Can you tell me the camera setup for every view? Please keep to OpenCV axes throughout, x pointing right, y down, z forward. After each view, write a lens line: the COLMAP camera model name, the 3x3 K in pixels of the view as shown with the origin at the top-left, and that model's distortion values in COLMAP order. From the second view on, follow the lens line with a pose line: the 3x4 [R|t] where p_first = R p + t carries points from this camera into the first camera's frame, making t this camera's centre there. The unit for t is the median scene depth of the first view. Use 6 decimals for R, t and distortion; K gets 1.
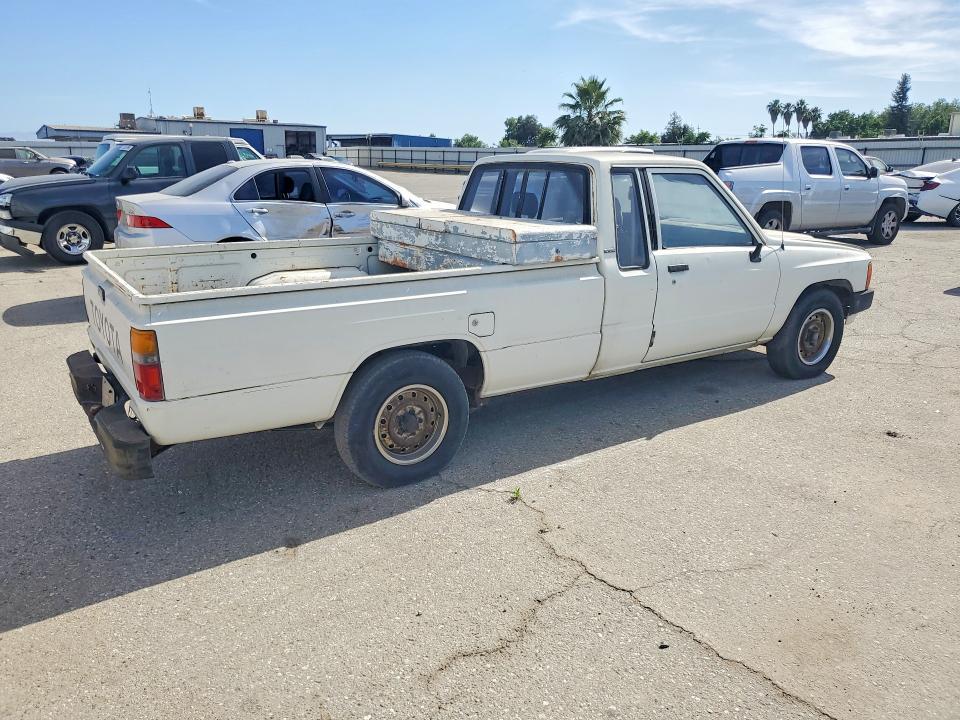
lens RADIAL K [[737.7, 0, 473.9], [0, 737.7, 358.9], [0, 0, 1]] dist [0.008799, -0.020048]
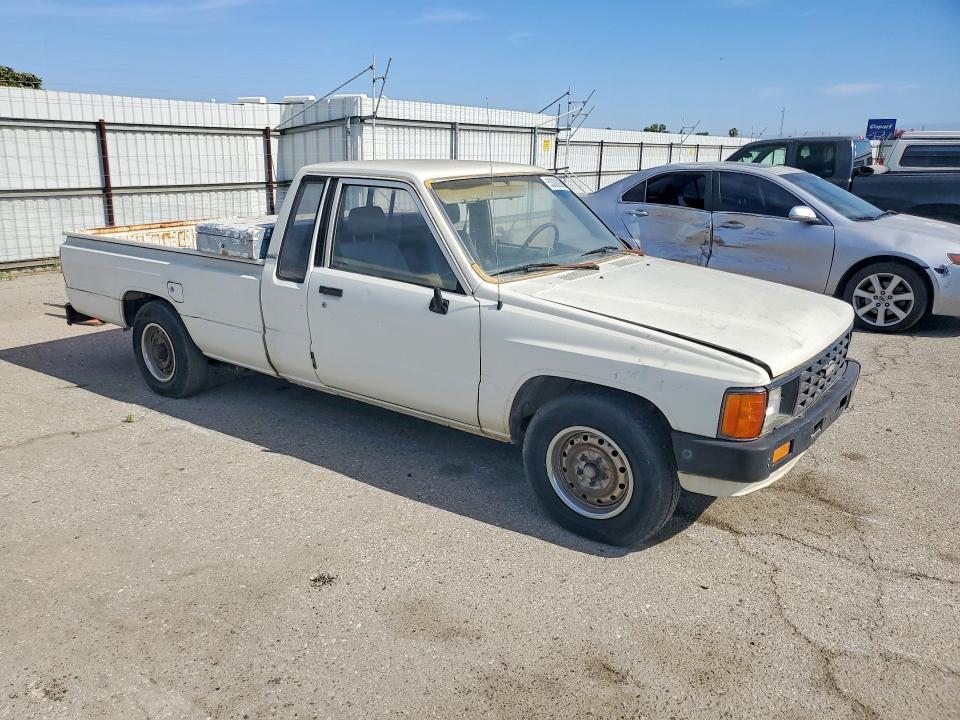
lens RADIAL K [[737.7, 0, 472.2], [0, 737.7, 356.2], [0, 0, 1]] dist [0.008799, -0.020048]
pose [[0.359584, 0.253203, -0.898102, 1.298952], [-0.255192, 0.952472, 0.166357, -0.268897], [0.897539, 0.169369, 0.407109, 0.901699]]
